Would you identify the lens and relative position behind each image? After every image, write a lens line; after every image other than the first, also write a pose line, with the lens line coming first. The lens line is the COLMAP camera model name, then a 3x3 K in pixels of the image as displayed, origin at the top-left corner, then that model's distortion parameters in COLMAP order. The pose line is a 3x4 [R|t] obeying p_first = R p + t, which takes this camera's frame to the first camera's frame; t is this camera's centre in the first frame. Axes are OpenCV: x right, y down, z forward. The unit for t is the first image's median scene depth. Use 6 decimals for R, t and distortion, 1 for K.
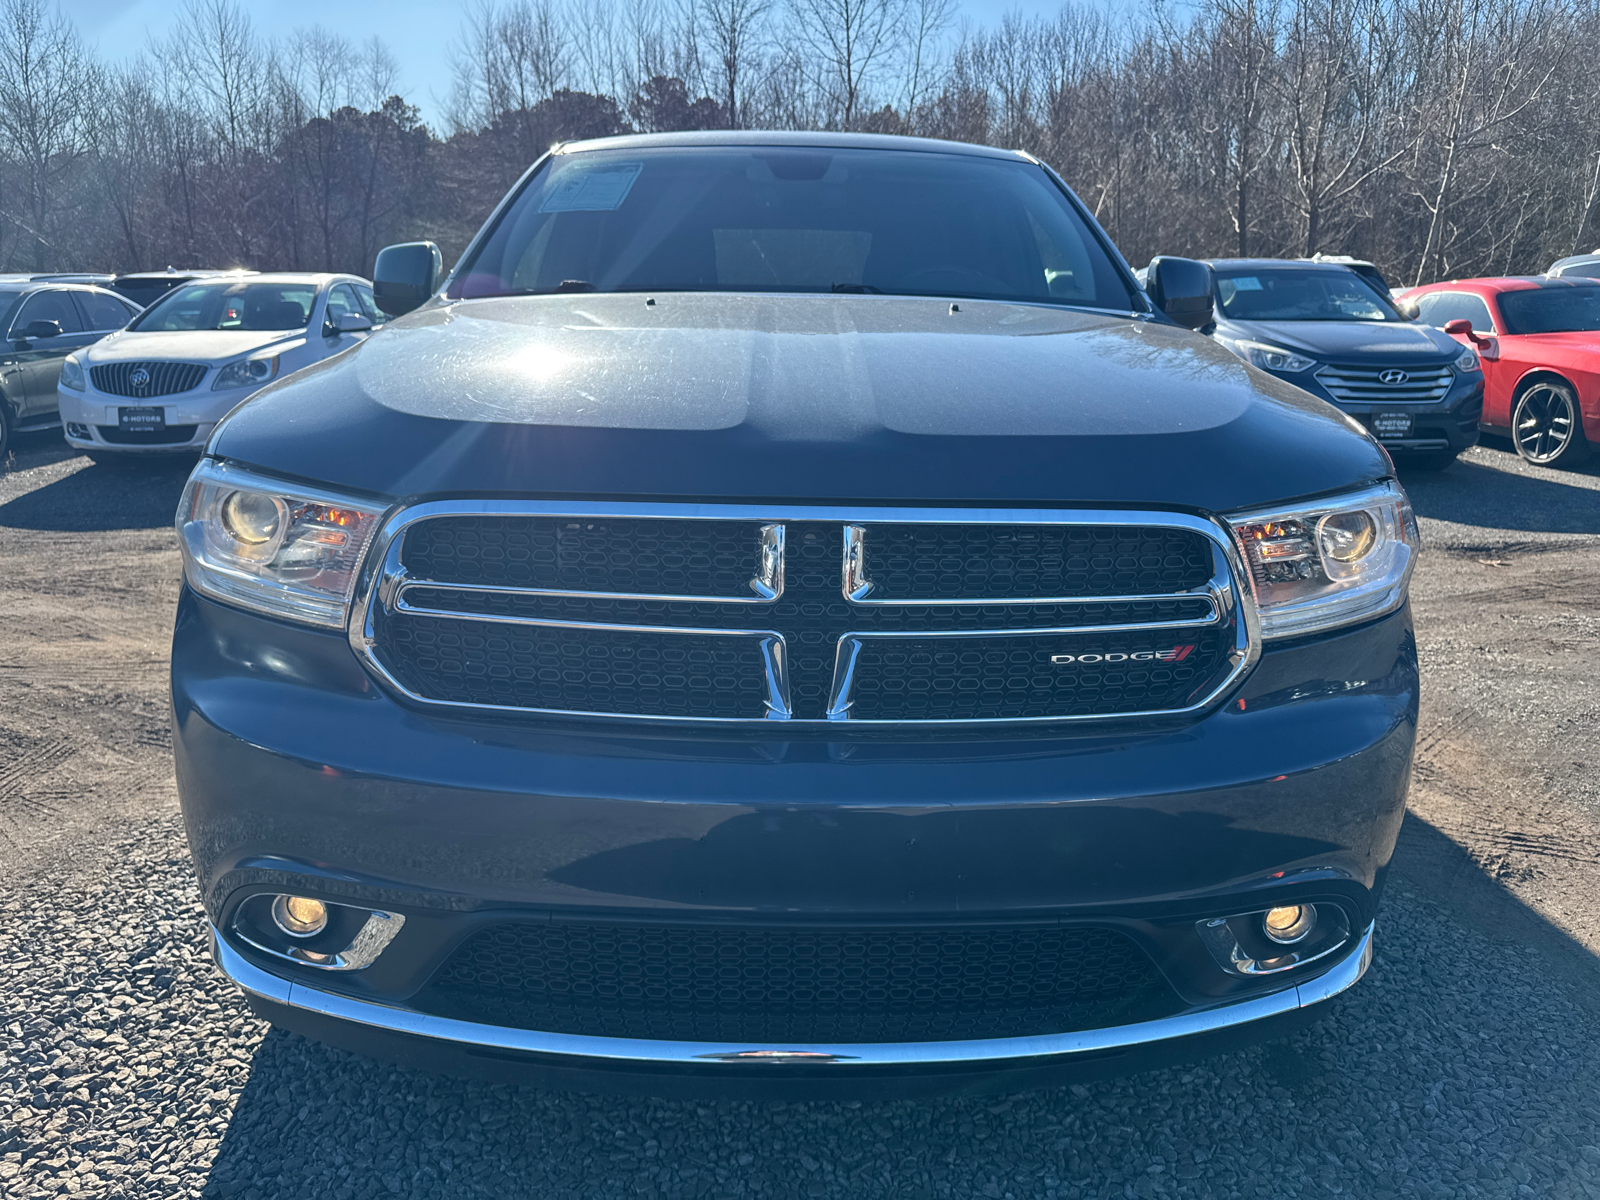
lens RADIAL K [[1155.7, 0, 803.3], [0, 1155.7, 596.9], [0, 0, 1]] dist [0.002118, -0.006332]
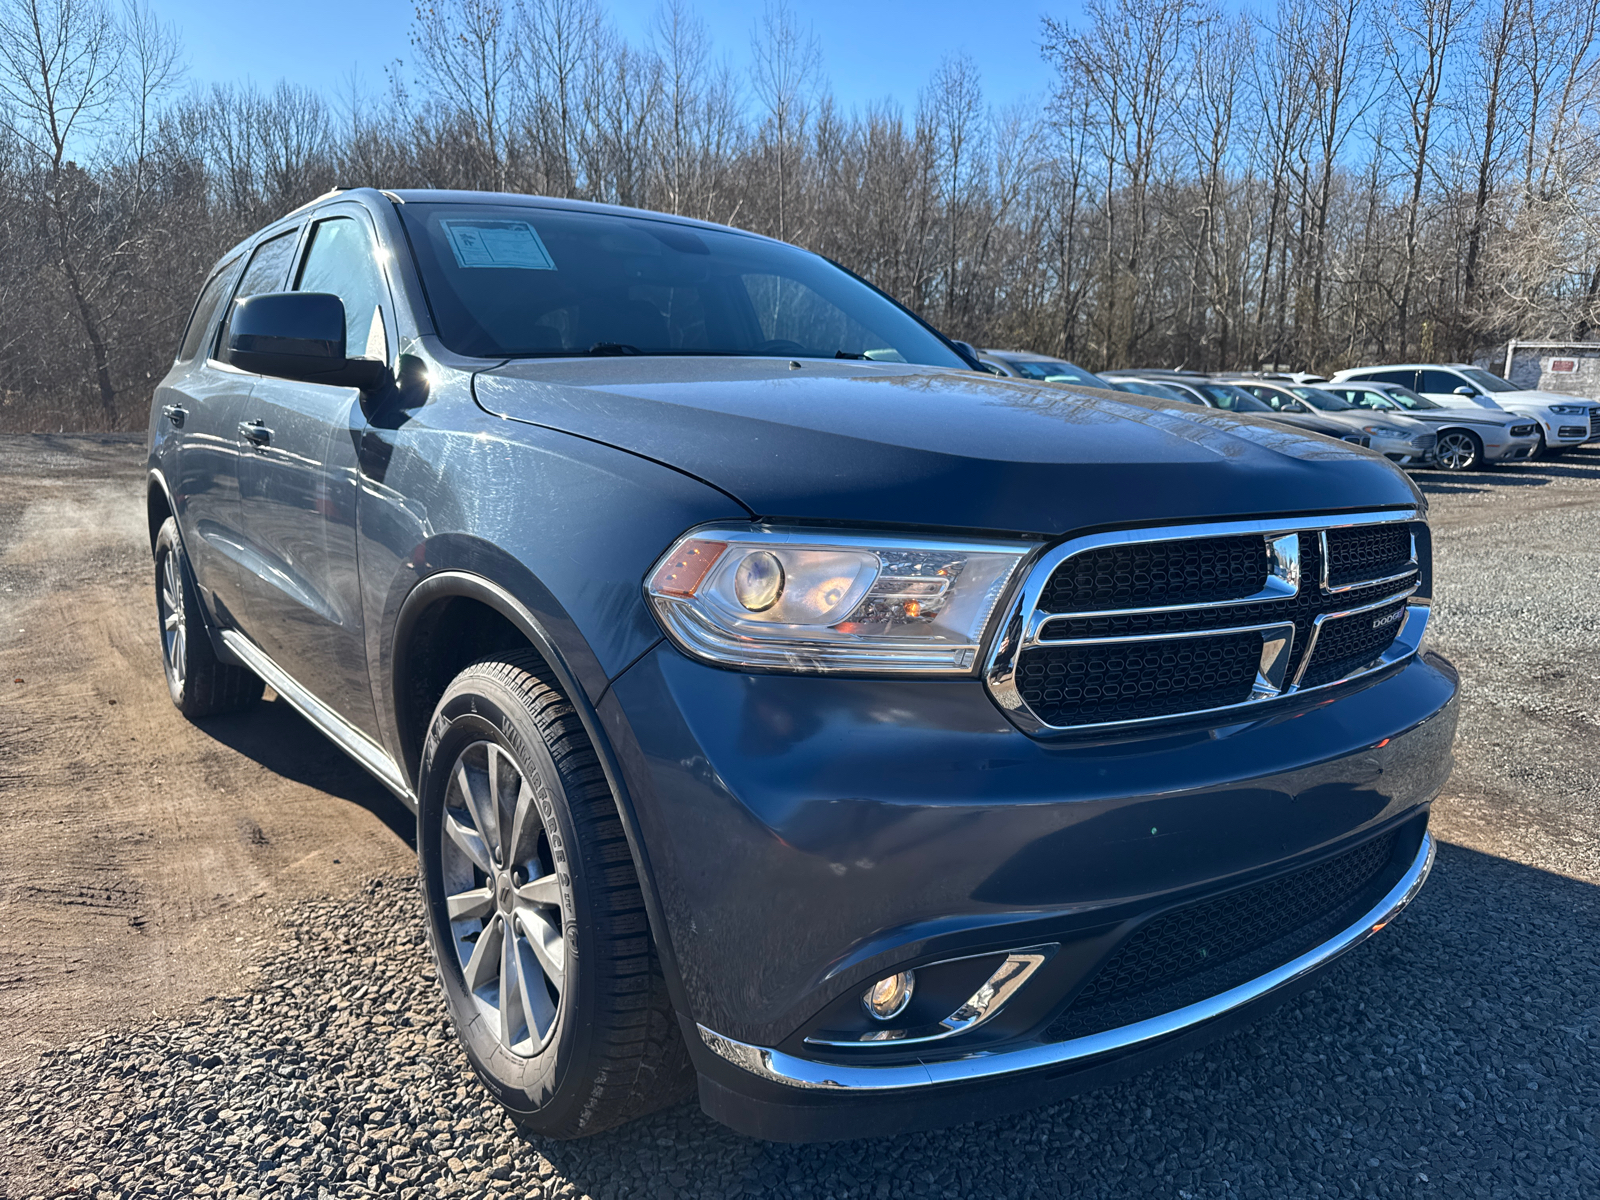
lens RADIAL K [[1151.3, 0, 802.0], [0, 1151.3, 596.9], [0, 0, 1]] dist [0.012128, -0.017032]
pose [[0.809240, -0.094403, 0.579844, -0.750015], [0.134782, 0.990512, -0.026841, -0.021605], [-0.571808, 0.099874, 0.814285, 0.184030]]
